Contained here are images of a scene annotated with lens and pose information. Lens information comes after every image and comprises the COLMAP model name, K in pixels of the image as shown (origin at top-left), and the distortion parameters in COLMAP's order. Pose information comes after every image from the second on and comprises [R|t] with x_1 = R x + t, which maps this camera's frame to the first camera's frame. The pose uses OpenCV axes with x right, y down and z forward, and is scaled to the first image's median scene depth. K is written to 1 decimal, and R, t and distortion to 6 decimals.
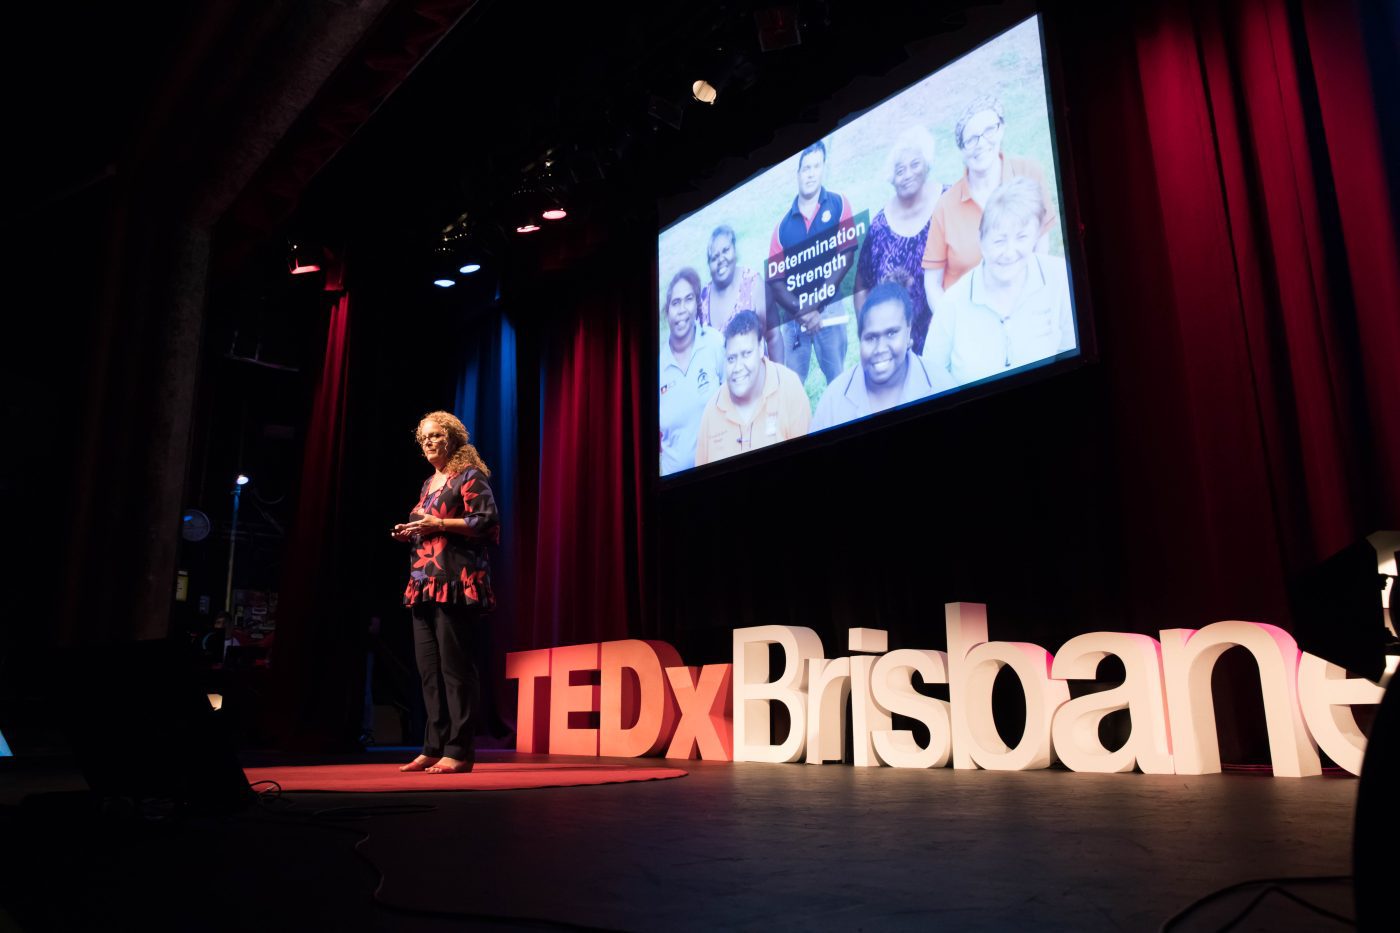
lens RADIAL K [[996.6, 0, 700.0], [0, 996.6, 466.5], [0, 0, 1]] dist [-0.026368, -0.000307]
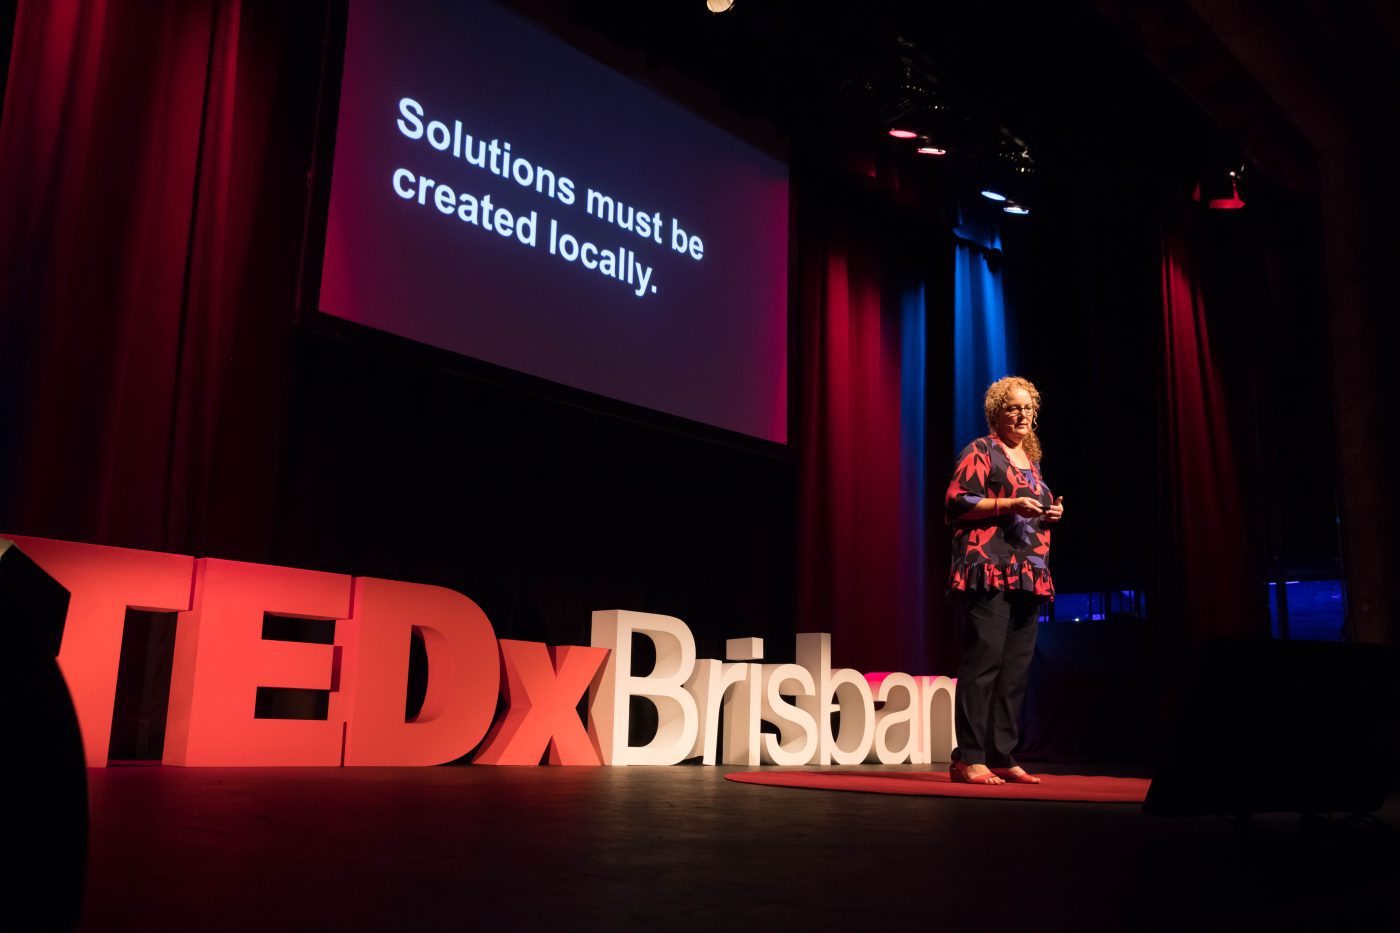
lens RADIAL K [[1268.1, 0, 719.9], [0, 1268.1, 468.3], [0, 0, 1]] dist [-0.008483, 0.003815]
pose [[-0.148309, 0.194590, 0.969608, -1.028214], [-0.279699, 0.932166, -0.229858, 0.270277], [-0.948564, -0.305288, -0.083822, 1.033160]]
